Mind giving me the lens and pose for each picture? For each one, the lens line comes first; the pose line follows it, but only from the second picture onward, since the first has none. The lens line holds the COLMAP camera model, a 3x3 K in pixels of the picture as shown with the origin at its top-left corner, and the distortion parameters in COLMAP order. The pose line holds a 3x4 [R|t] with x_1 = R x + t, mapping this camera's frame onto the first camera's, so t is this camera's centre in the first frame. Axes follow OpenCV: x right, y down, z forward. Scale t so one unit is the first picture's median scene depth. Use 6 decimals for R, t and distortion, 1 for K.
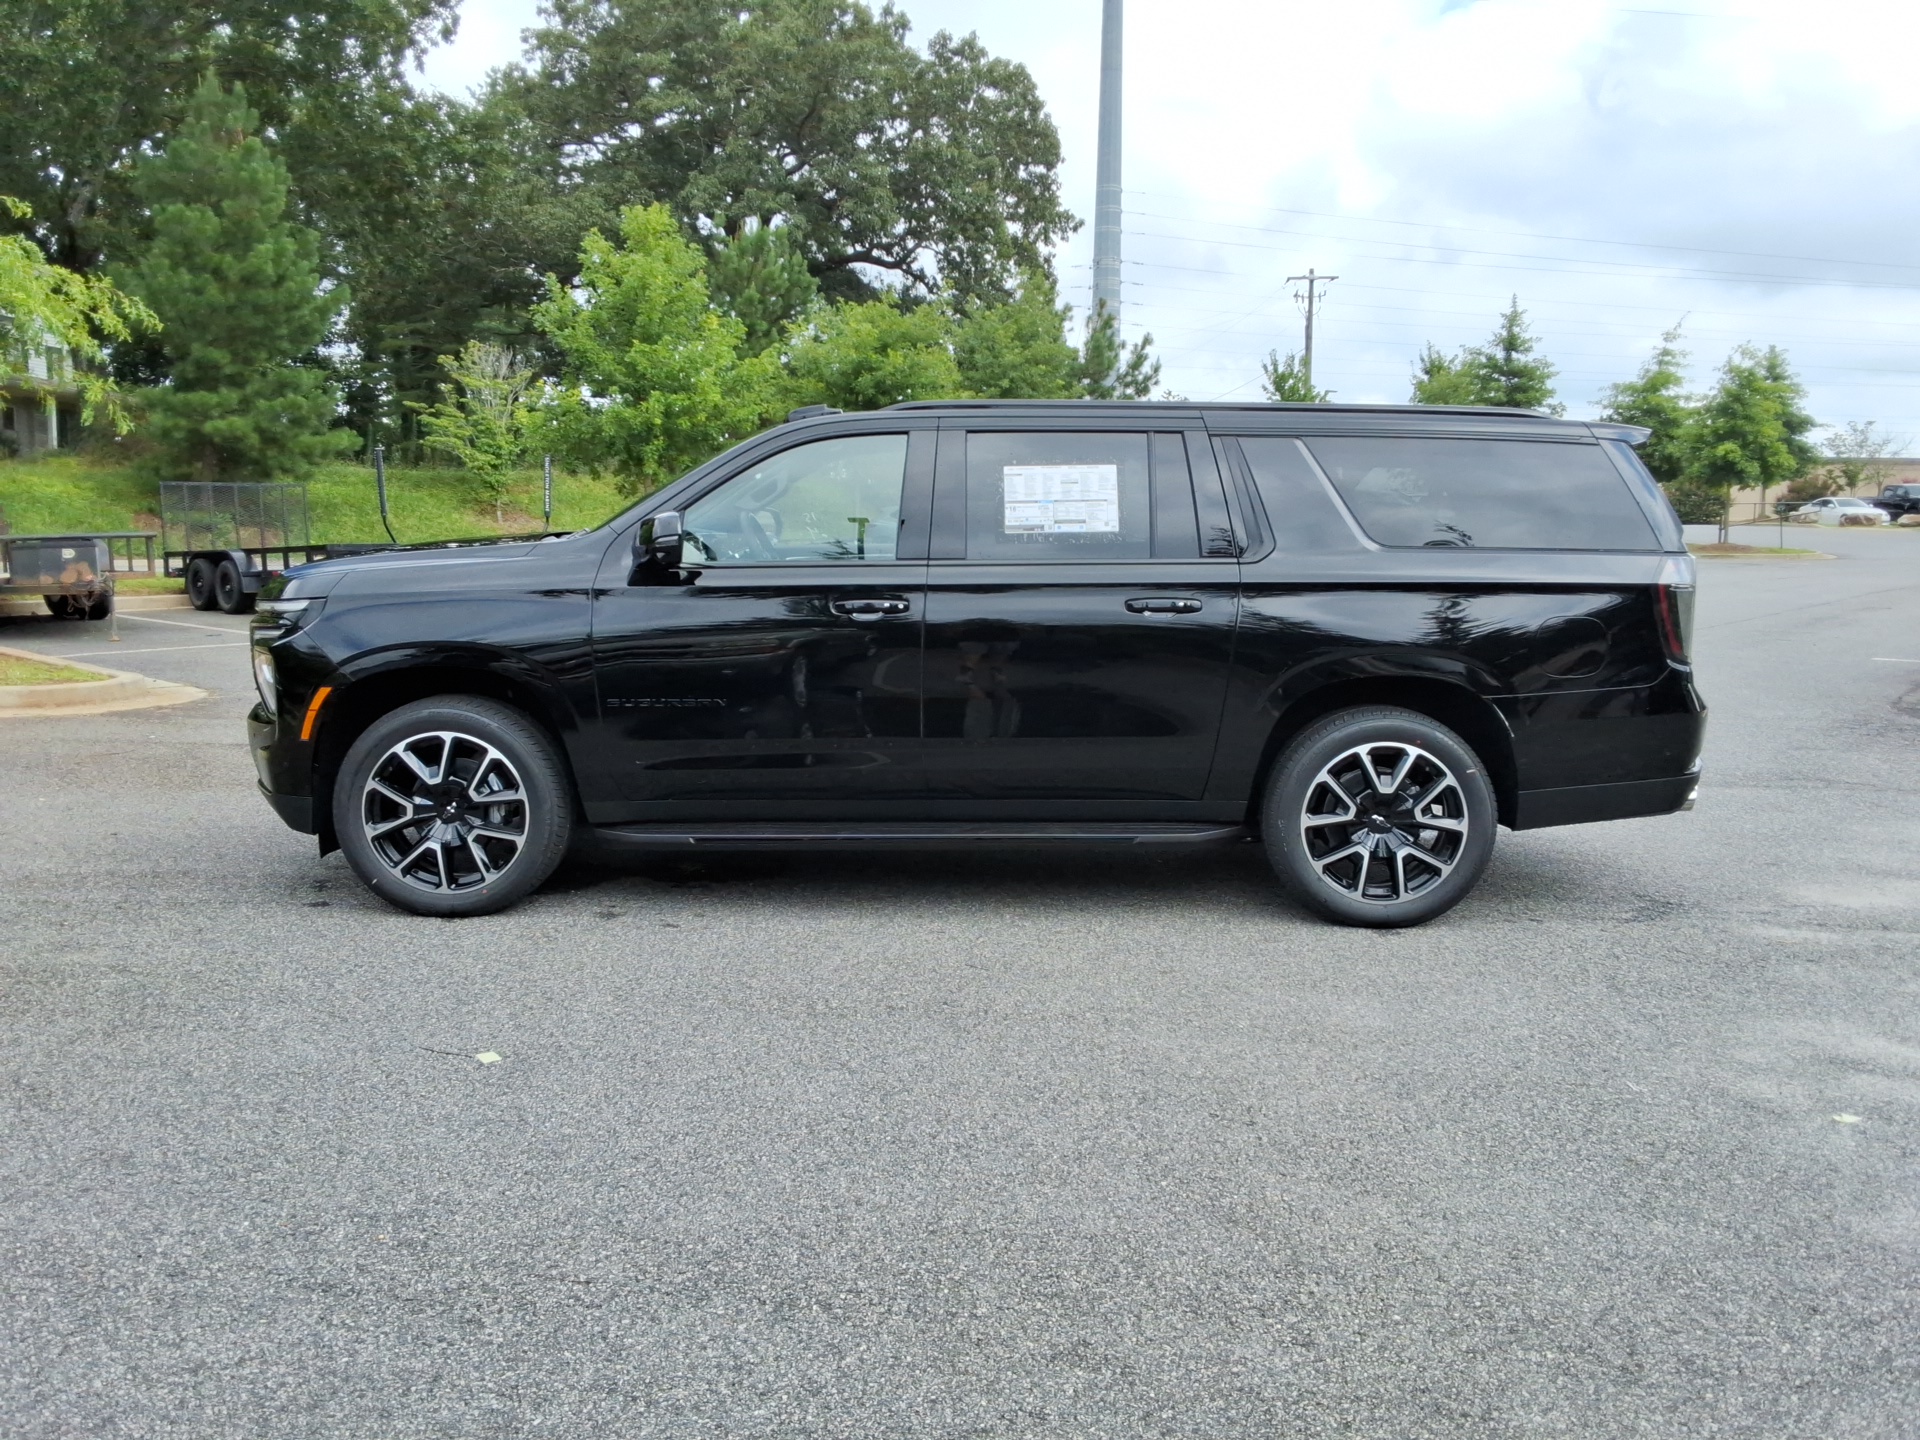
lens RADIAL K [[1541.0, 0, 966.4], [0, 1541.0, 720.1], [0, 0, 1]] dist [0.098419, -0.159329]
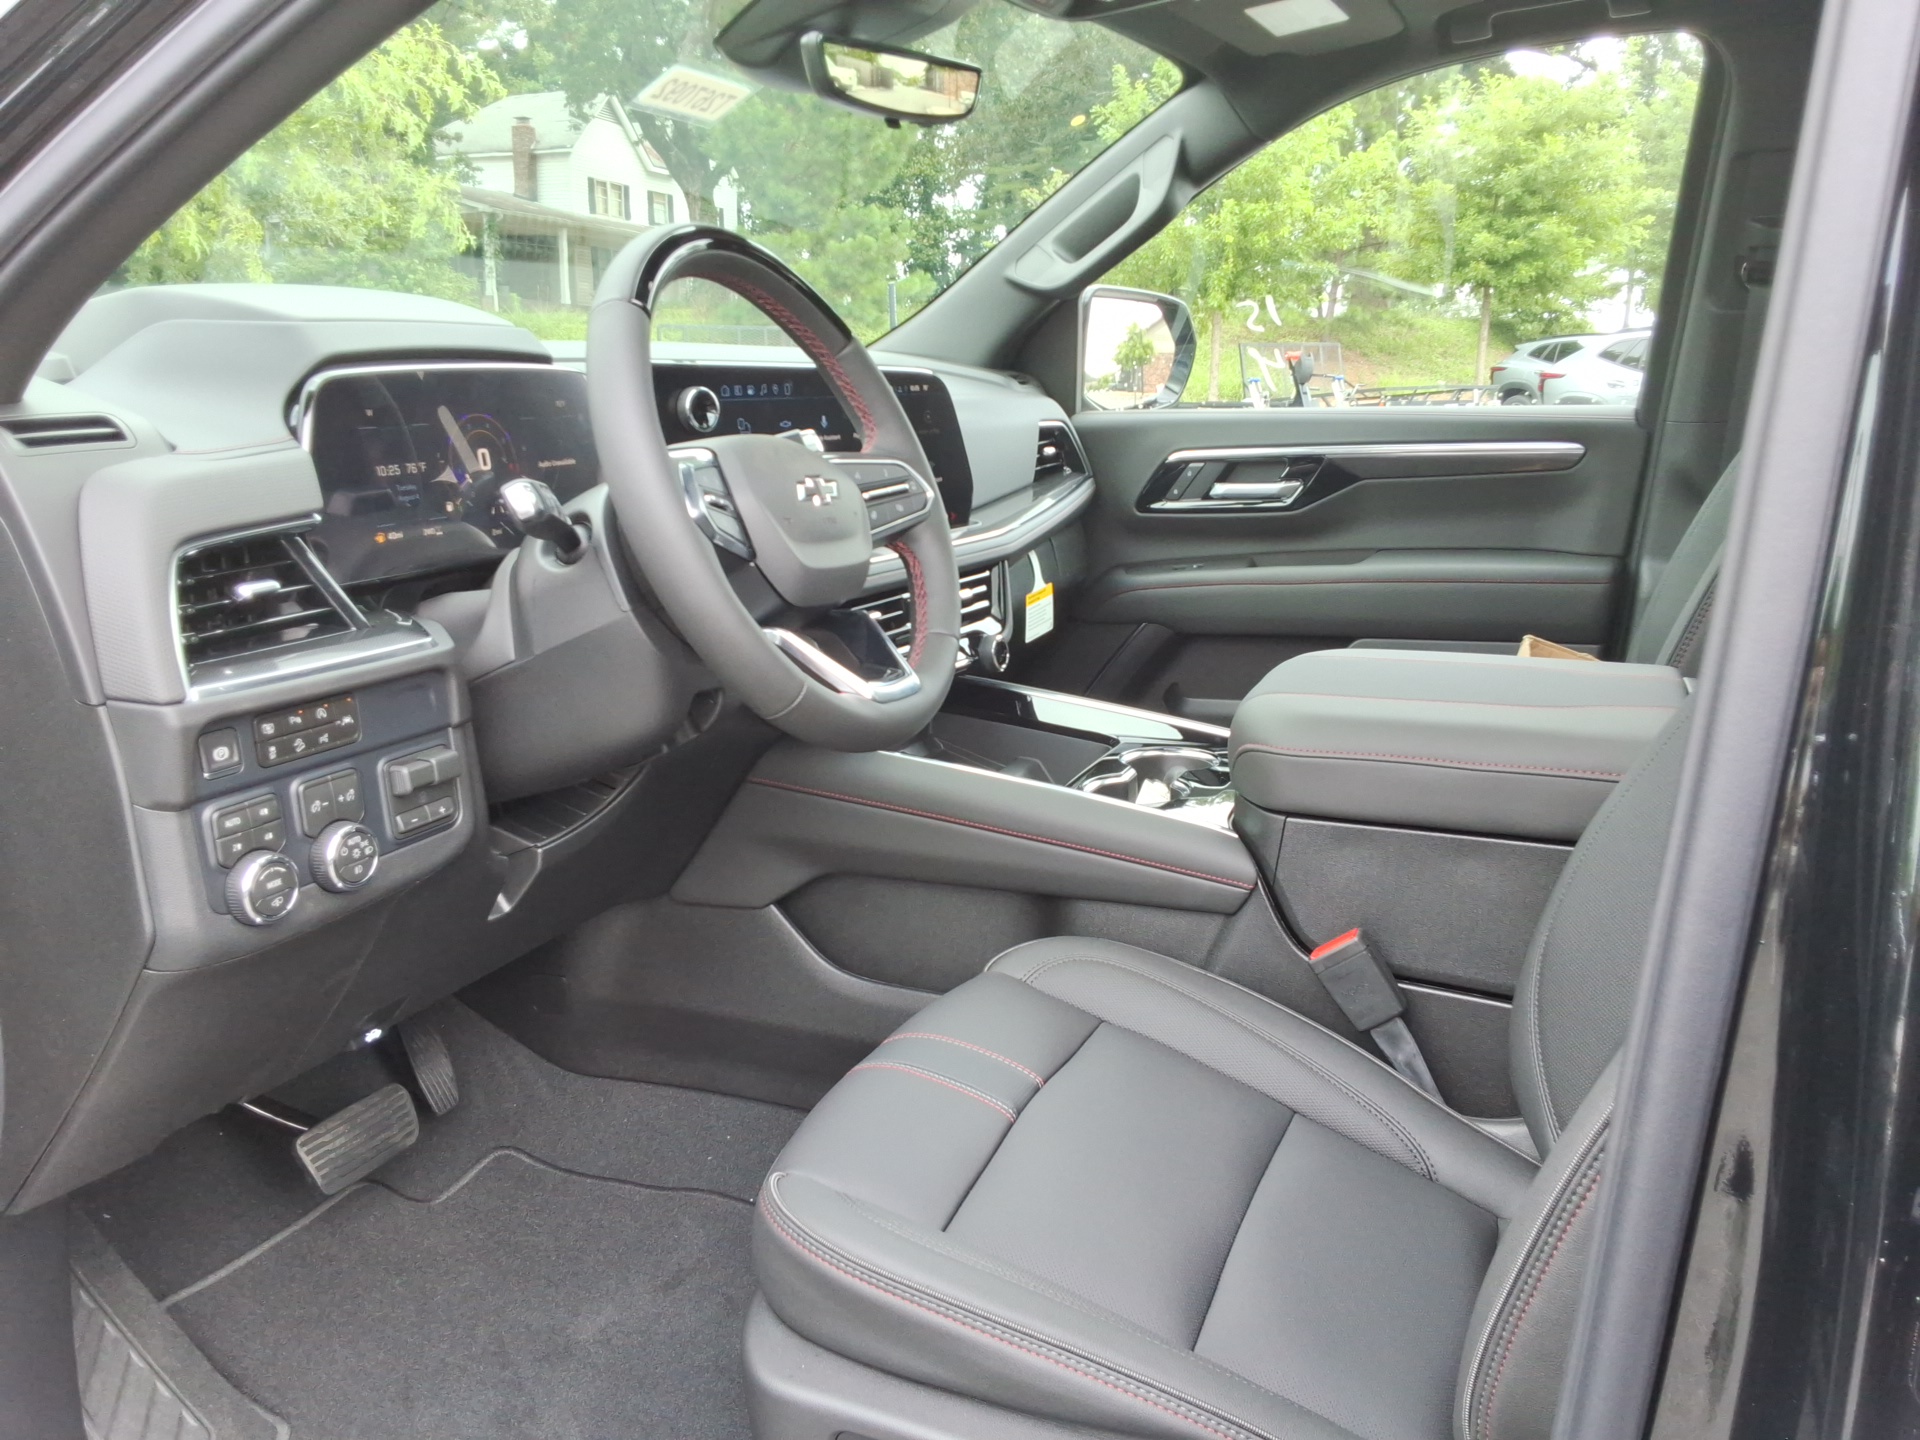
lens RADIAL K [[1534.0, 0, 971.7], [0, 1534.0, 717.0], [0, 0, 1]] dist [0.107578, -0.160066]
pose [[0.927707, 0.078908, -0.364875, -0.010877], [-0.045440, 0.994006, 0.099434, -0.020888], [0.370534, -0.075665, 0.925732, 0.190785]]
